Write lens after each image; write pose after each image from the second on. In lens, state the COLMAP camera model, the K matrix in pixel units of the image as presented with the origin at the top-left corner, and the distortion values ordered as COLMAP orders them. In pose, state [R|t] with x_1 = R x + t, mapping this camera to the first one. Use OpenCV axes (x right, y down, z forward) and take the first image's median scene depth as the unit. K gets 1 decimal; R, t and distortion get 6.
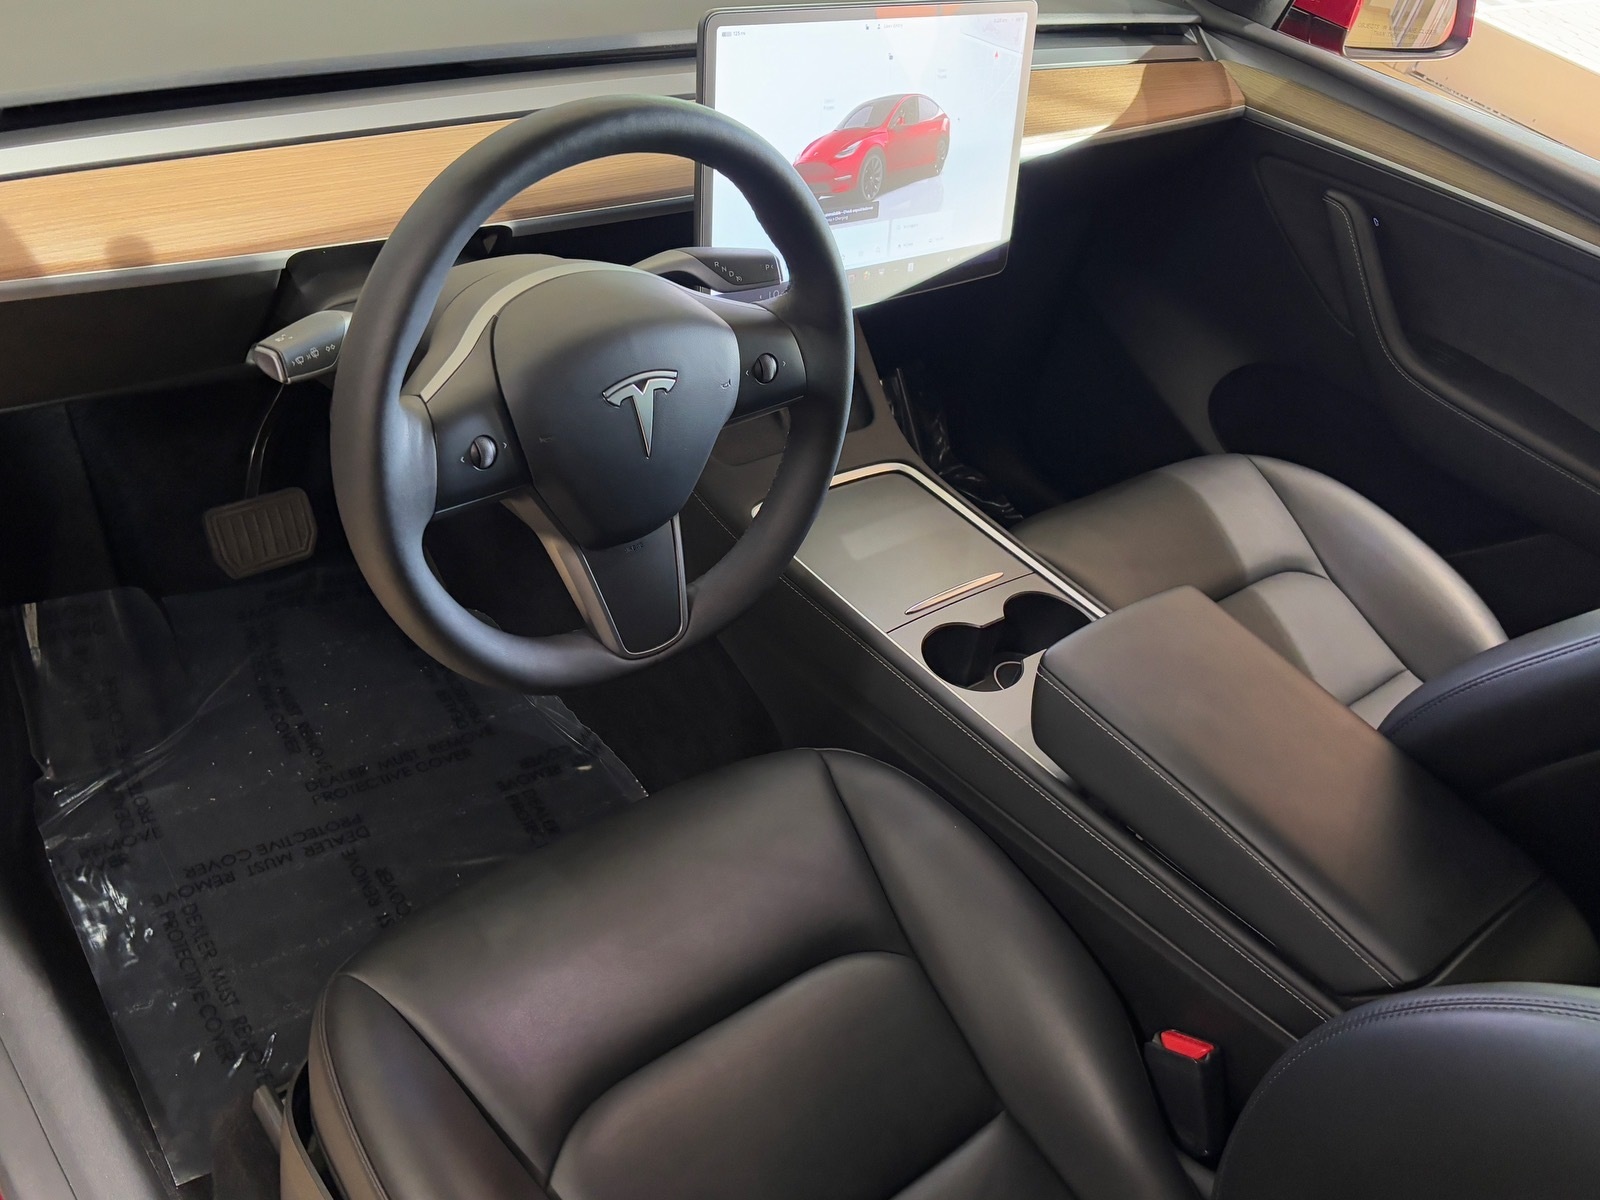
lens RADIAL K [[1419.7, 0, 794.7], [0, 1419.7, 608.5], [0, 0, 1]] dist [0.009889, -0.026671]
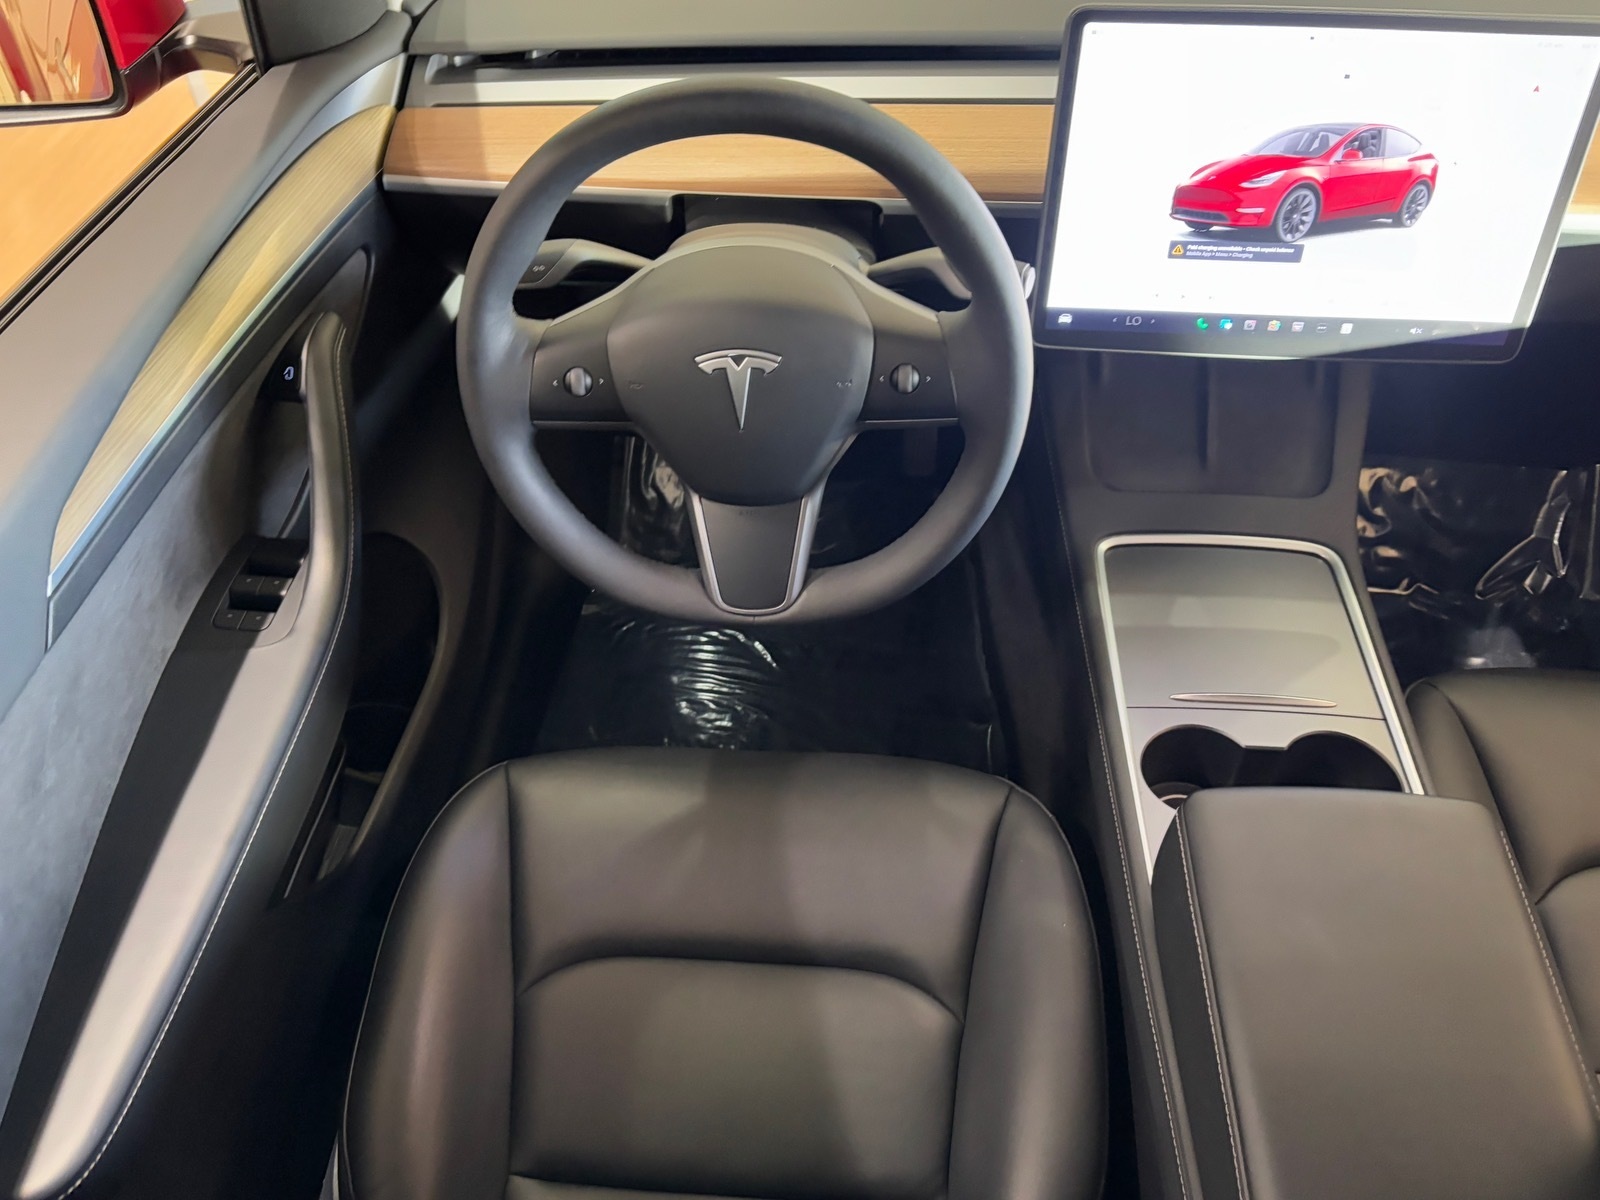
lens RADIAL K [[1214.4, 0, 797.6], [0, 1214.4, 607.4], [0, 0, 1]] dist [0.022830, -0.027021]
pose [[0.703511, 0.351860, -0.617468, 0.383103], [-0.318040, 0.932853, 0.169222, -0.109136], [0.635549, 0.077330, 0.768178, 0.252743]]
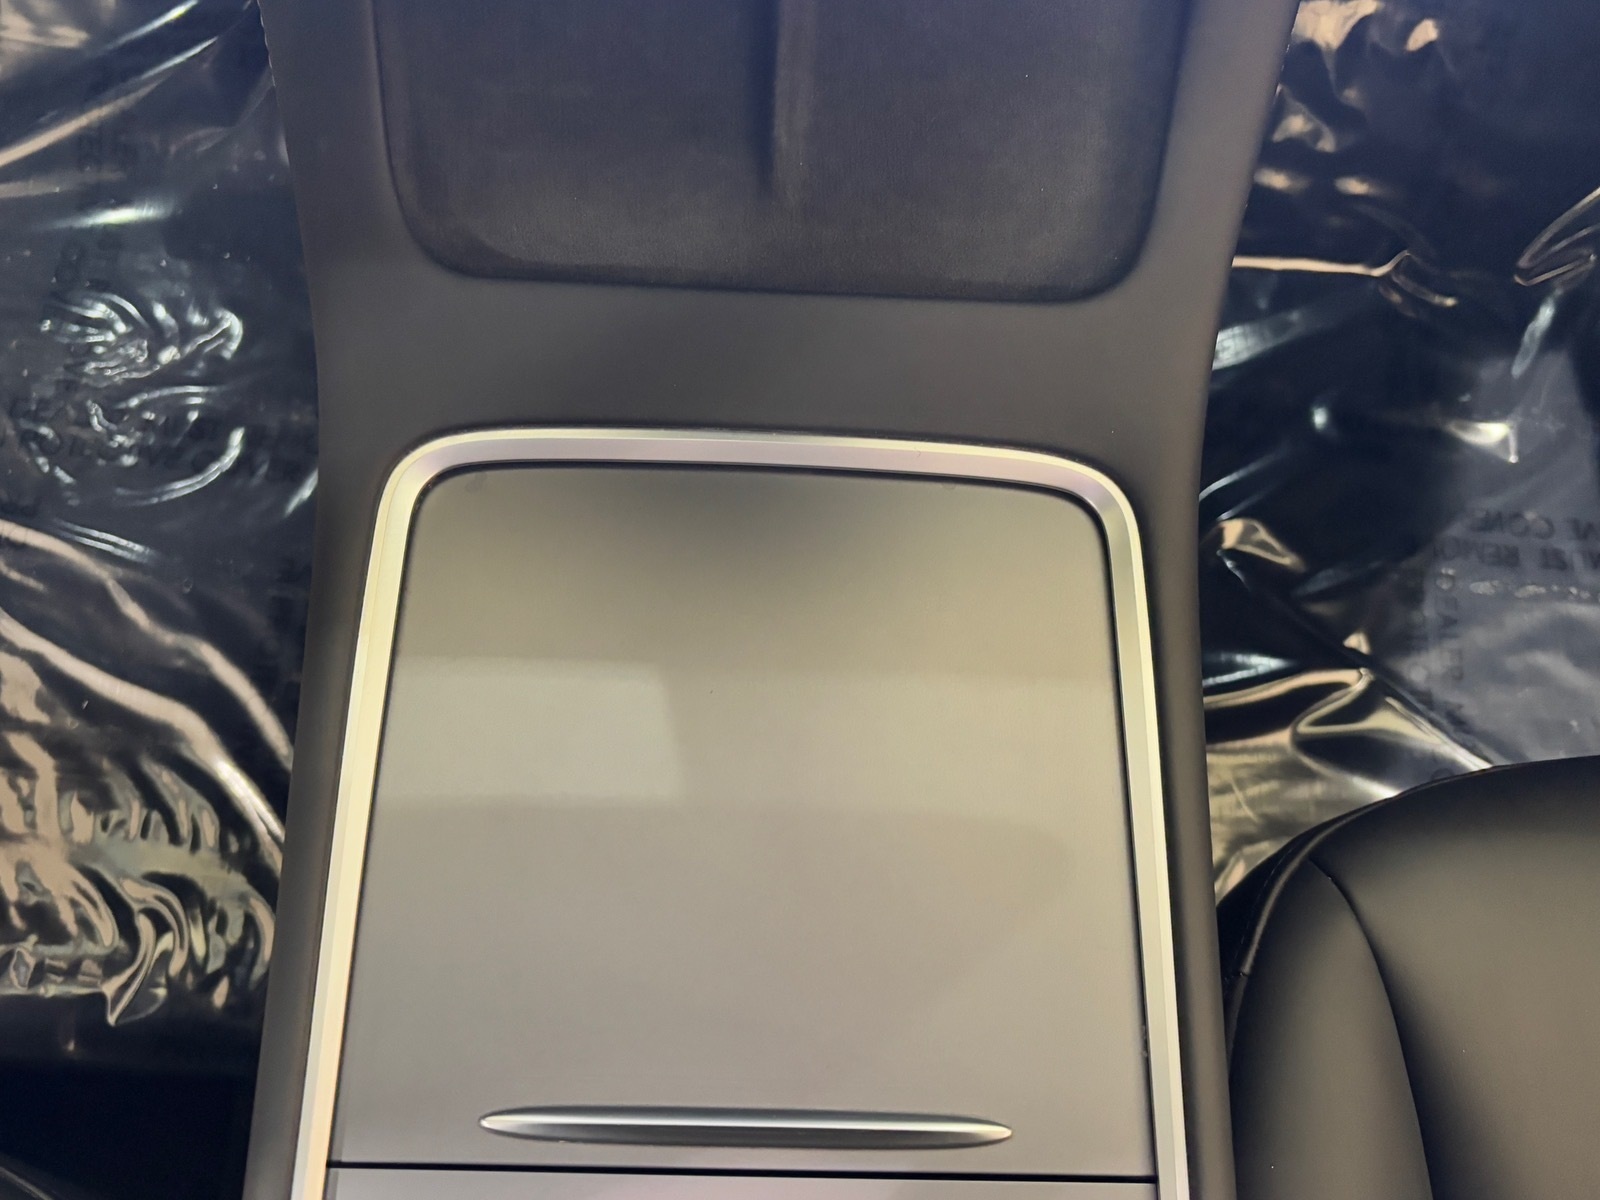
lens RADIAL K [[1468.7, 0, 792.6], [0, 1468.7, 598.3], [0, 0, 1]] dist [-0.008540, 0.000000]
pose [[0.747072, 0.541473, -0.385603, 0.184350], [-0.337202, 0.808595, 0.482150, -0.242406], [0.572868, -0.230174, 0.786665, 0.859673]]
